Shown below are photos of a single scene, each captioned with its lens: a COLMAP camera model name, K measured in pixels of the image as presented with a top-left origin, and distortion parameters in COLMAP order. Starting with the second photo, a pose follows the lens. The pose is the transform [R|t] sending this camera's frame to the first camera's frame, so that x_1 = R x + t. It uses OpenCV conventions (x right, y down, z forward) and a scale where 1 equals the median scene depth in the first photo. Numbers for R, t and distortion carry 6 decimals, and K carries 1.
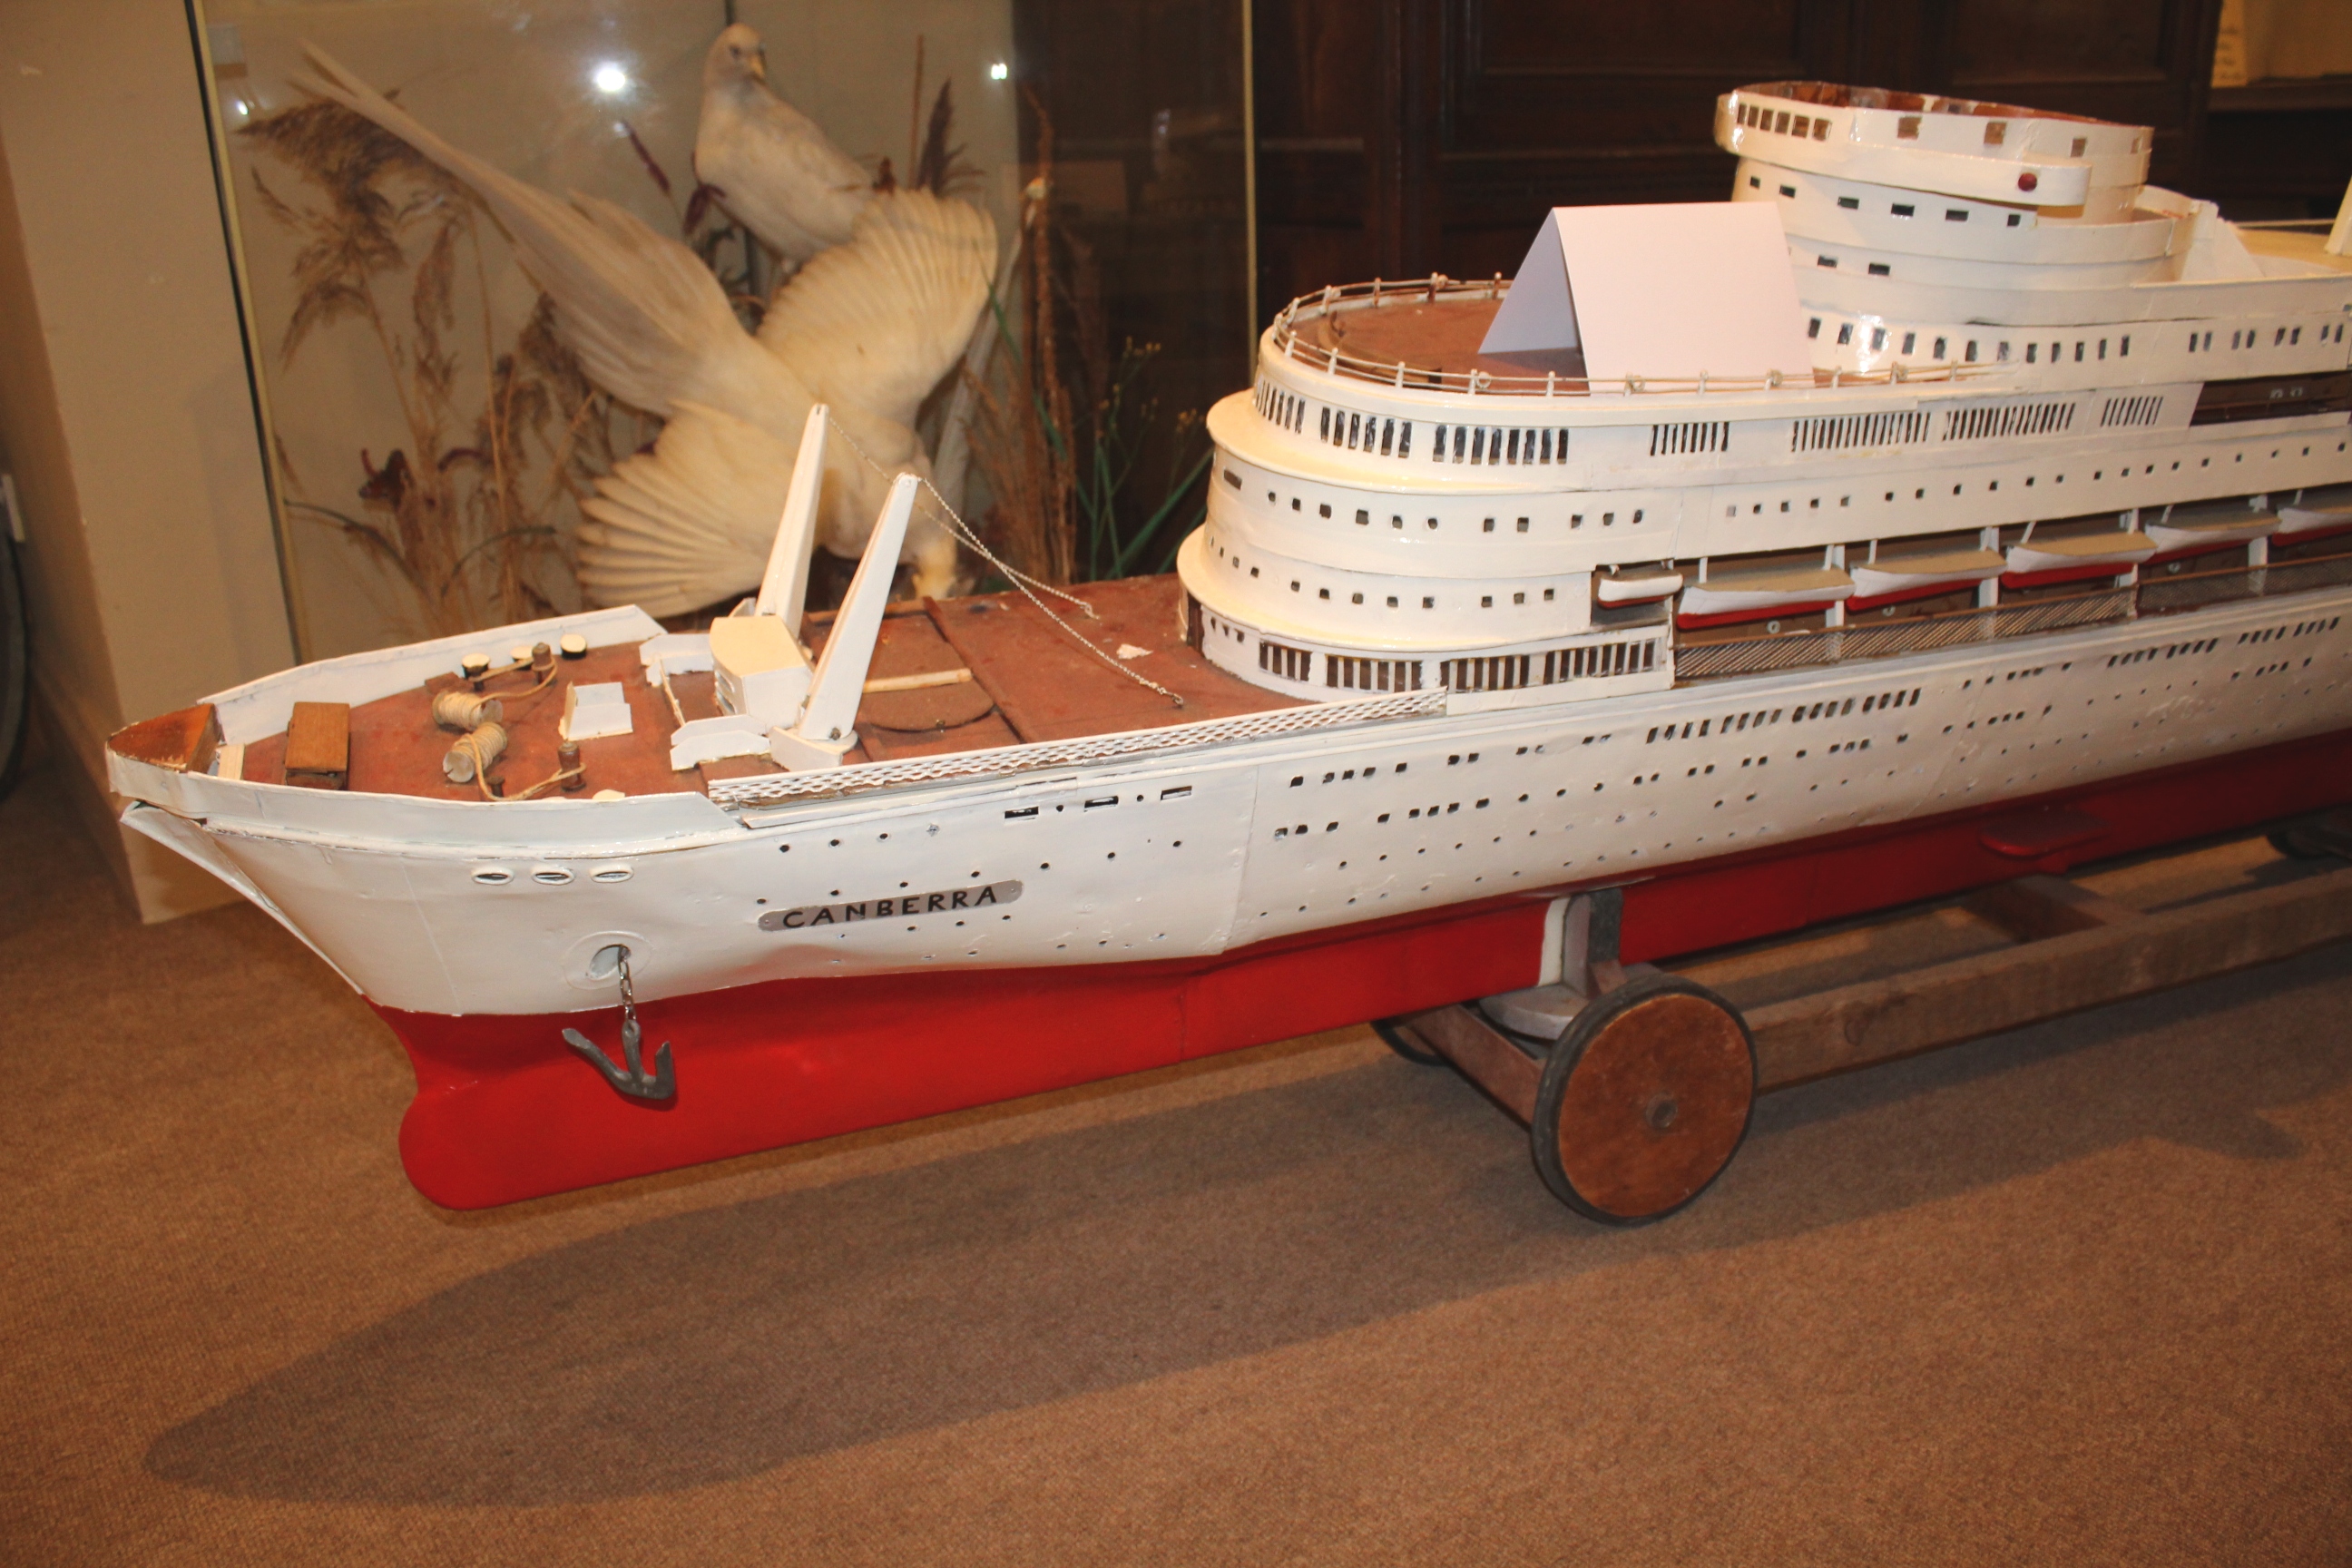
lens RADIAL K [[1957.2, 0, 1176.0], [0, 1957.2, 784.0], [0, 0, 1]] dist [-0.175265, 0.160573]
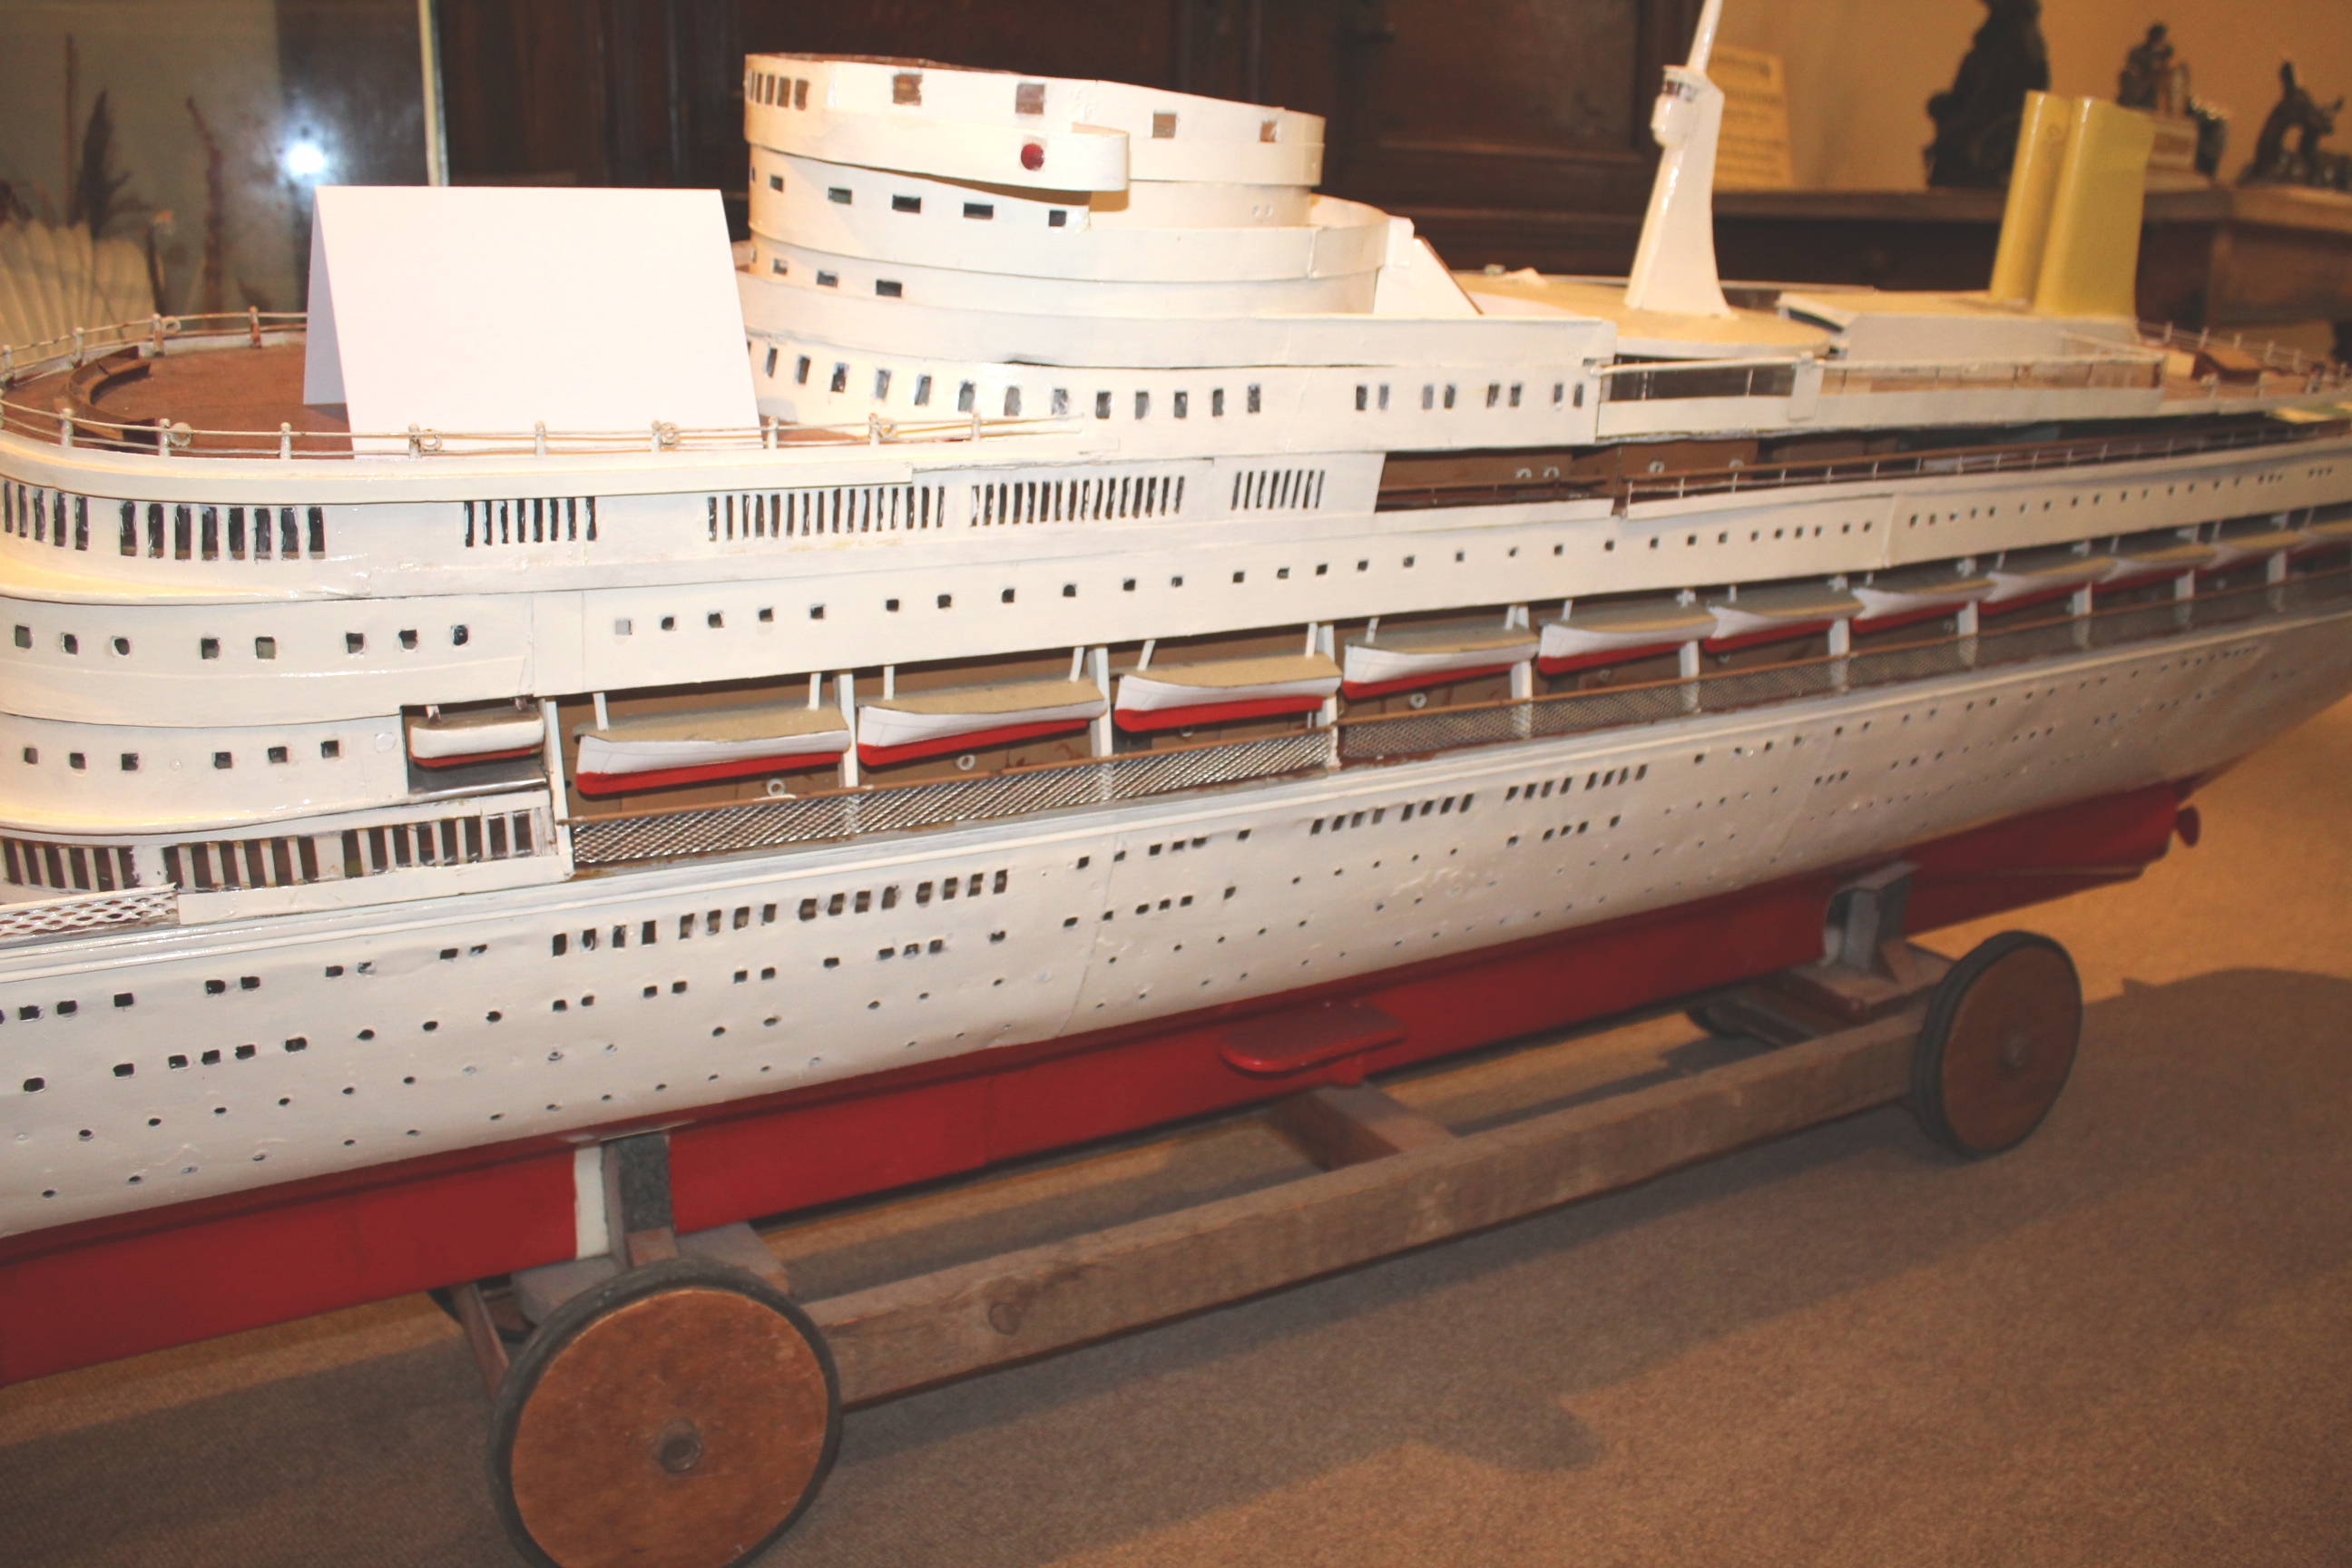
lens RADIAL K [[1957.2, 0, 1176.0], [0, 1957.2, 784.0], [0, 0, 1]] dist [-0.175265, 0.160573]
pose [[0.988962, 0.003732, 0.148120, 0.344977], [0.004679, 0.998398, -0.056391, -0.040709], [-0.148093, 0.056462, 0.987360, 0.259792]]
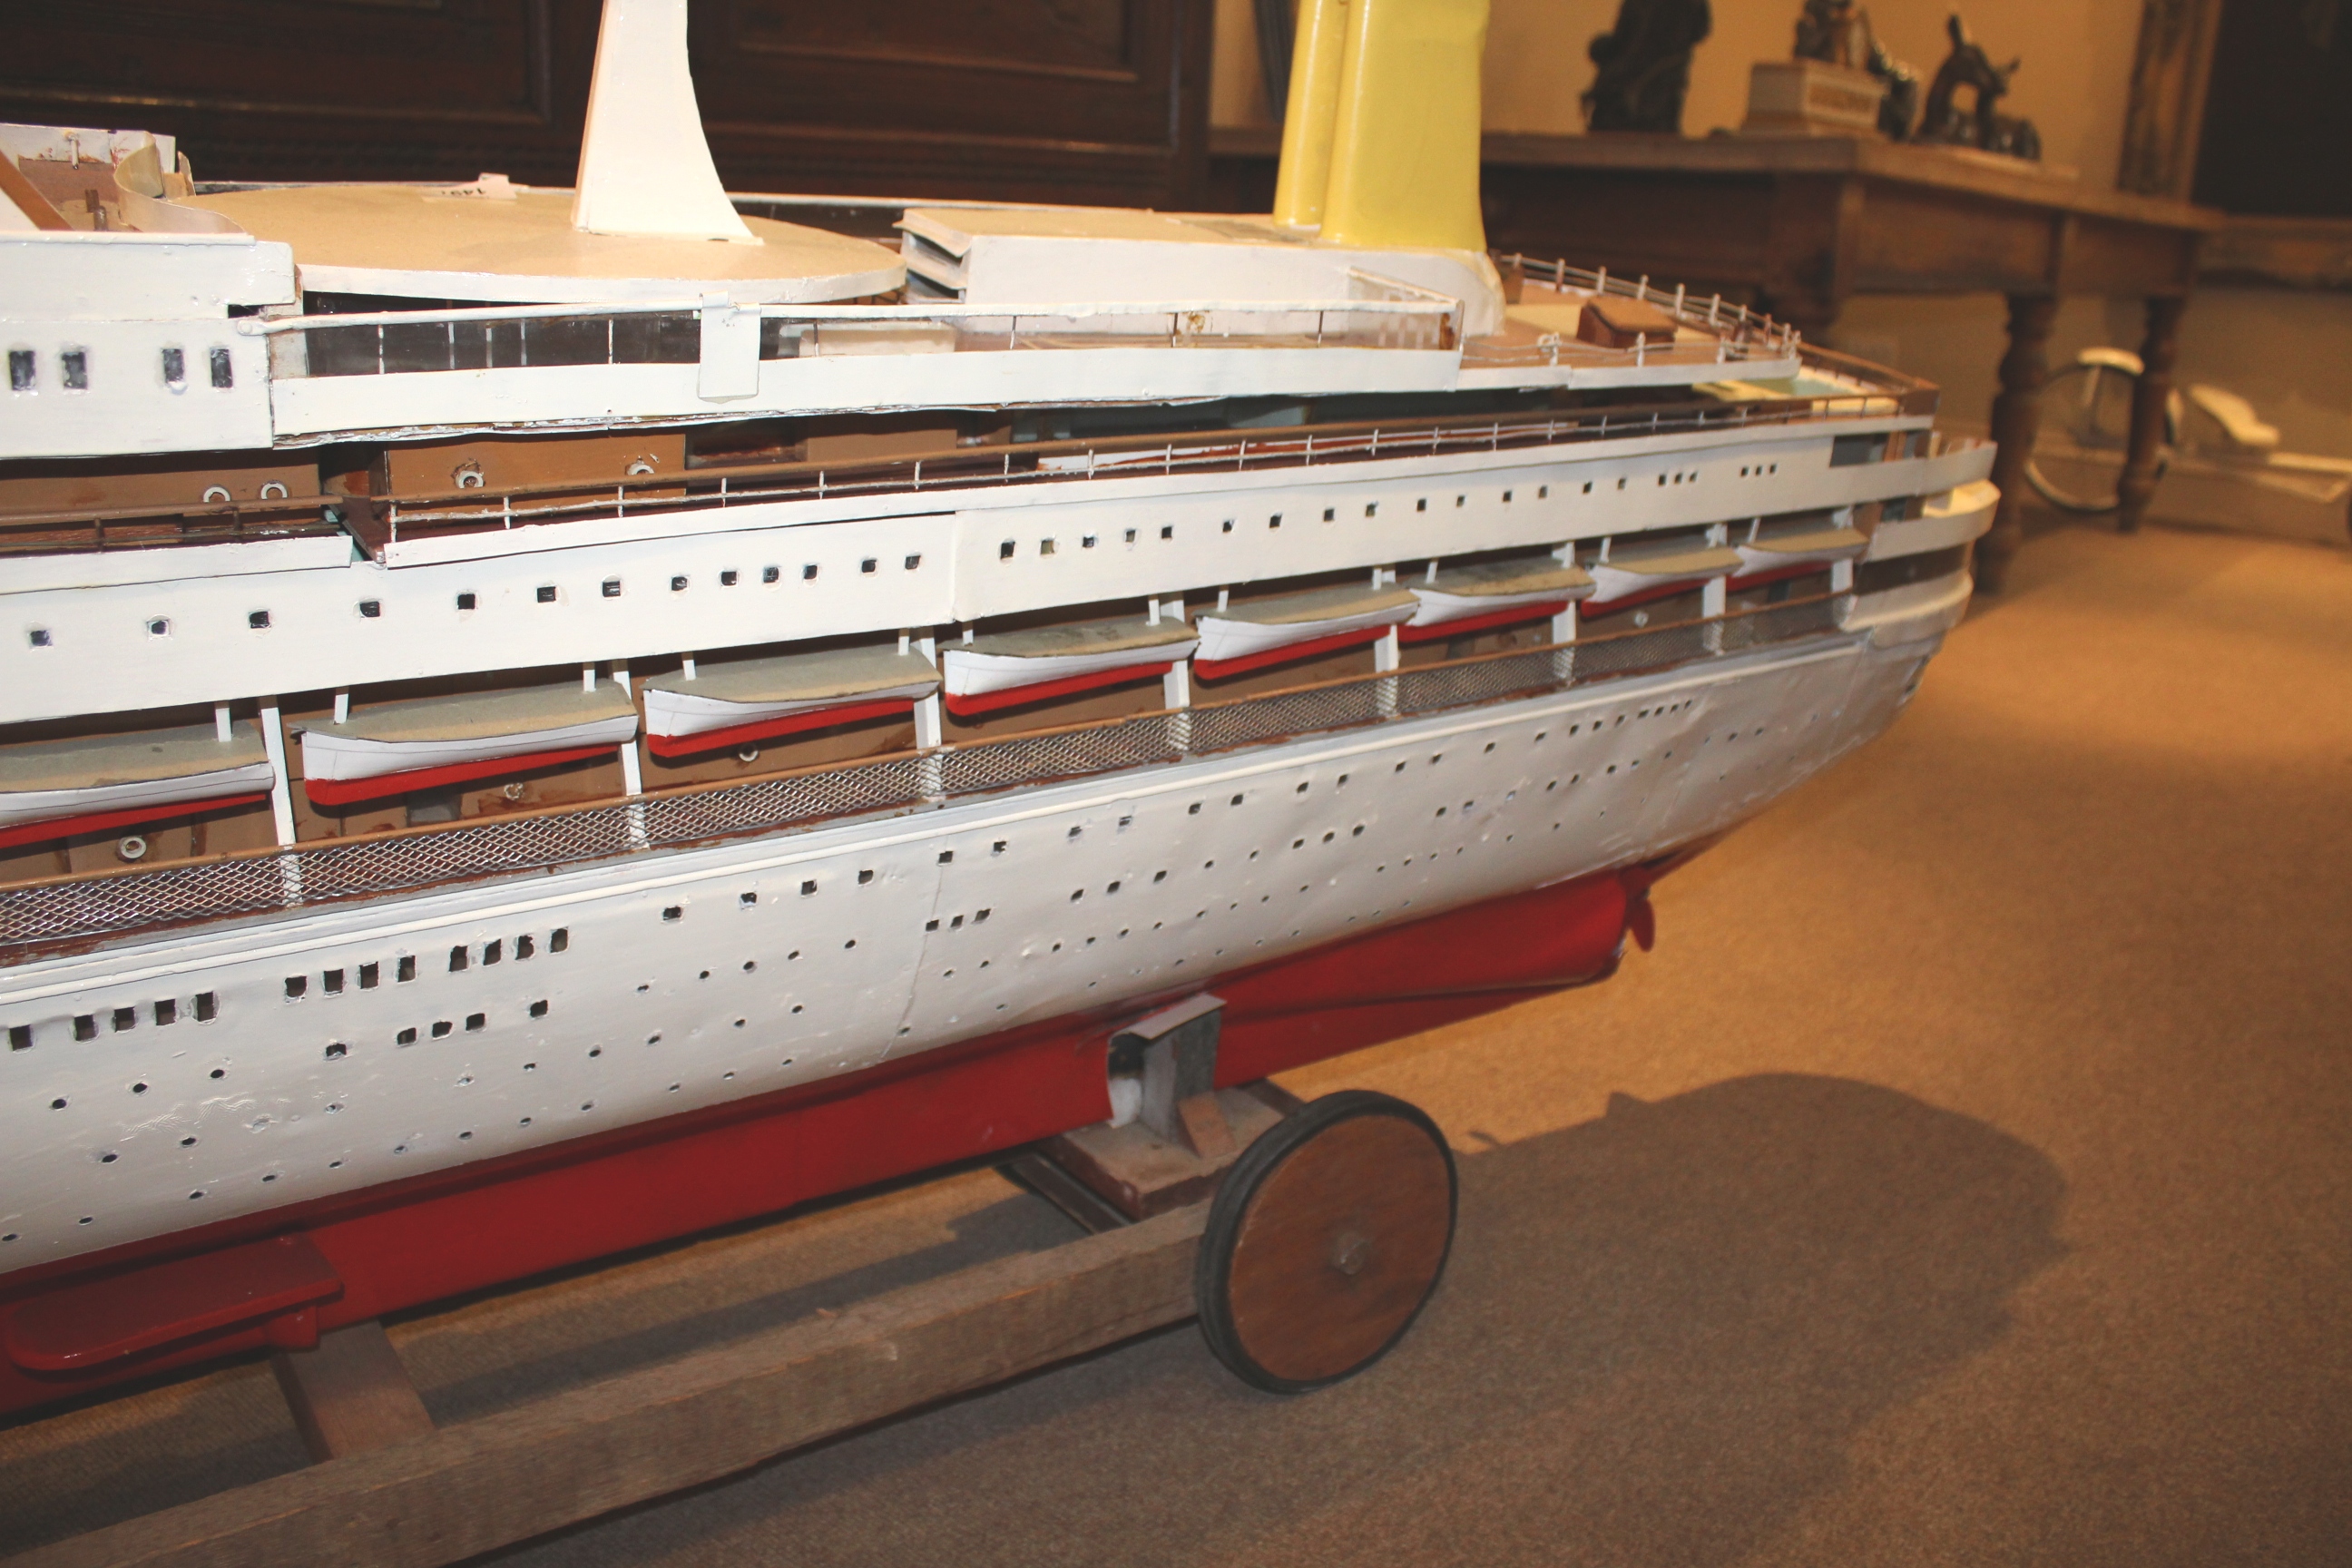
lens RADIAL K [[1957.2, 0, 1176.0], [0, 1957.2, 784.0], [0, 0, 1]] dist [-0.175265, 0.160573]
pose [[0.969286, -0.000844, 0.245936, 0.732089], [0.010361, 0.999246, -0.037406, -0.119983], [-0.245720, 0.038806, 0.968564, 0.500665]]
